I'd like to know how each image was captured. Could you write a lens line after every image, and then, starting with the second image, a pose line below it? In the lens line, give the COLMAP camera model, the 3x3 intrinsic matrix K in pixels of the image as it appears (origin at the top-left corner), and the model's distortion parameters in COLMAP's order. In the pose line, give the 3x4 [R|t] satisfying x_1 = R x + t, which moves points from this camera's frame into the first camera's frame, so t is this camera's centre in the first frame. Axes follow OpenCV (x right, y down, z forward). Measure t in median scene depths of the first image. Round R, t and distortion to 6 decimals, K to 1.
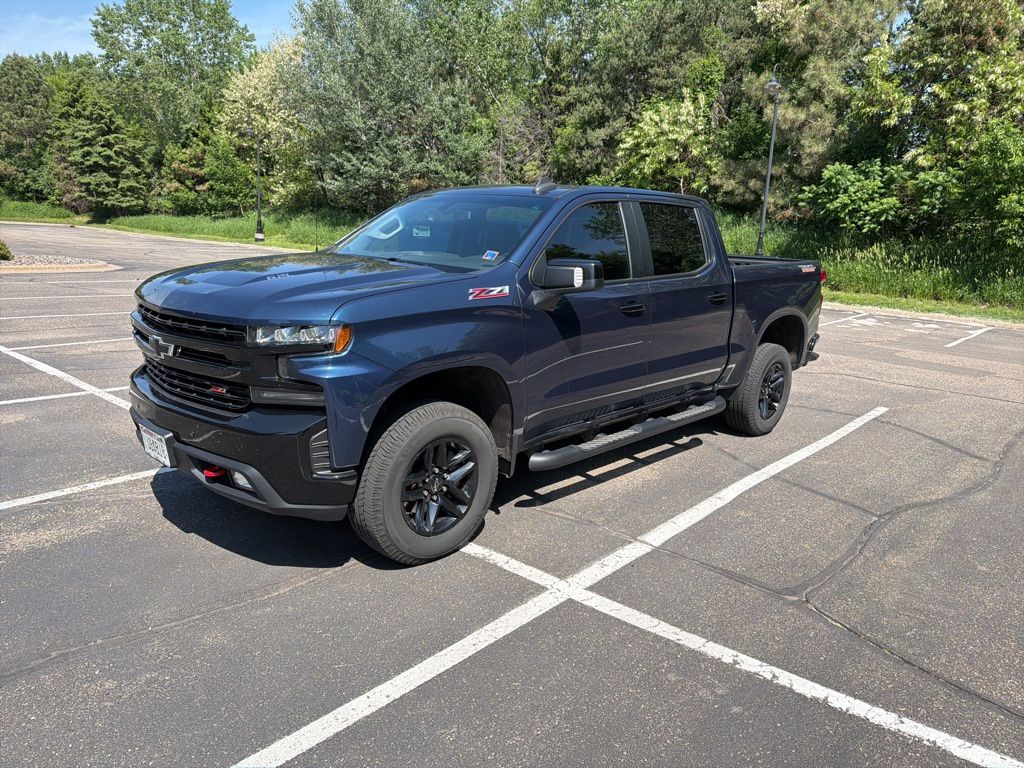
lens RADIAL K [[717.5, 0, 514.2], [0, 717.5, 387.5], [0, 0, 1]] dist [0.023772, -0.030278]
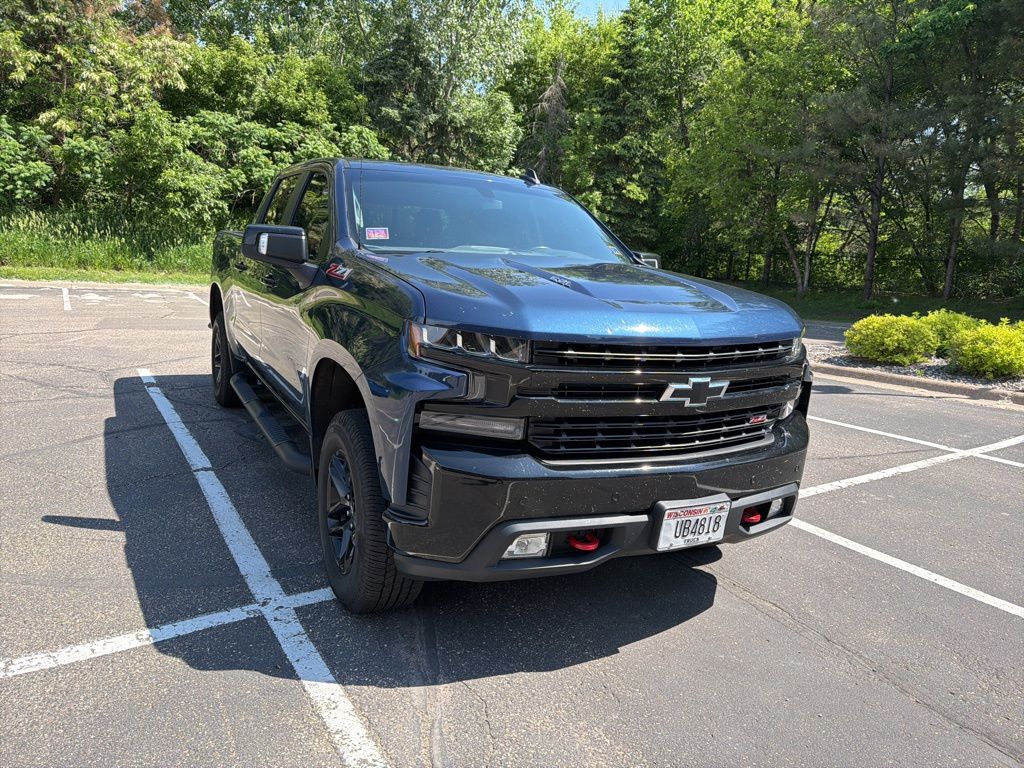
lens RADIAL K [[721.4, 0, 513.2], [0, 721.4, 377.2], [0, 0, 1]] dist [0.015954, -0.021283]
pose [[0.307517, -0.191649, 0.932043, -0.199554], [0.159576, 0.976022, 0.148042, -0.033944], [-0.938066, 0.103207, 0.330726, 0.150931]]
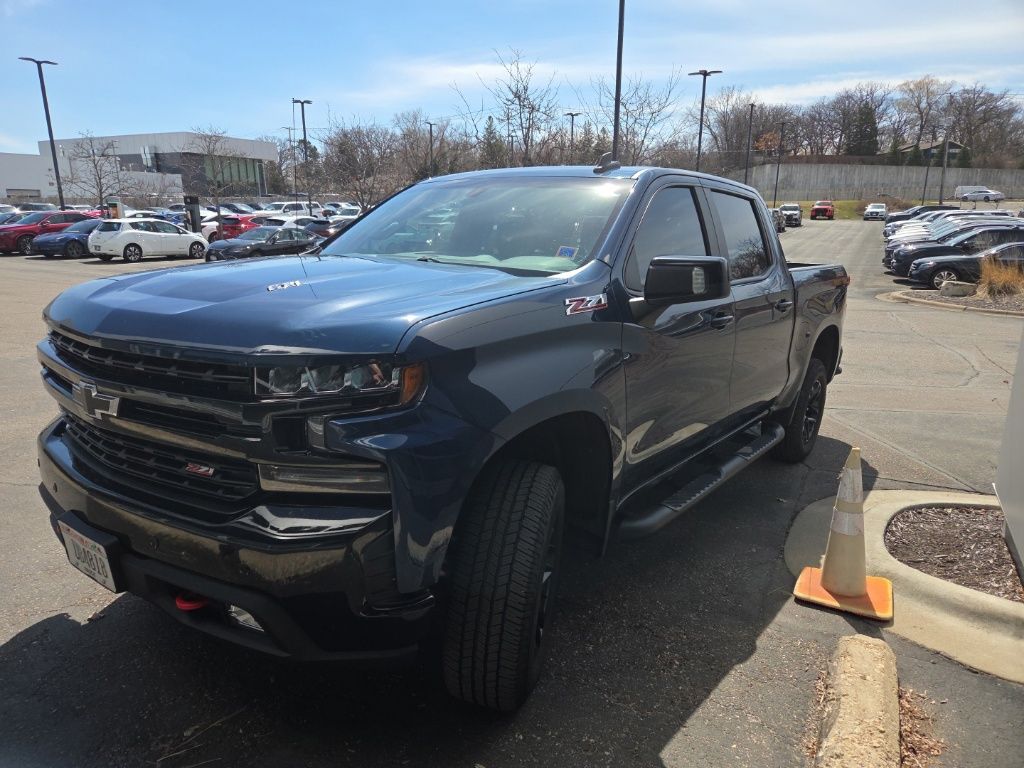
lens RADIAL K [[705.1, 0, 512.1], [0, 705.1, 384.8], [0, 0, 1]] dist [0.003784, -0.000673]
pose [[0.992237, -0.030827, 0.120477, -0.033191], [0.032907, 0.999341, -0.015310, -0.007758], [-0.119926, 0.019156, 0.992598, 0.056498]]
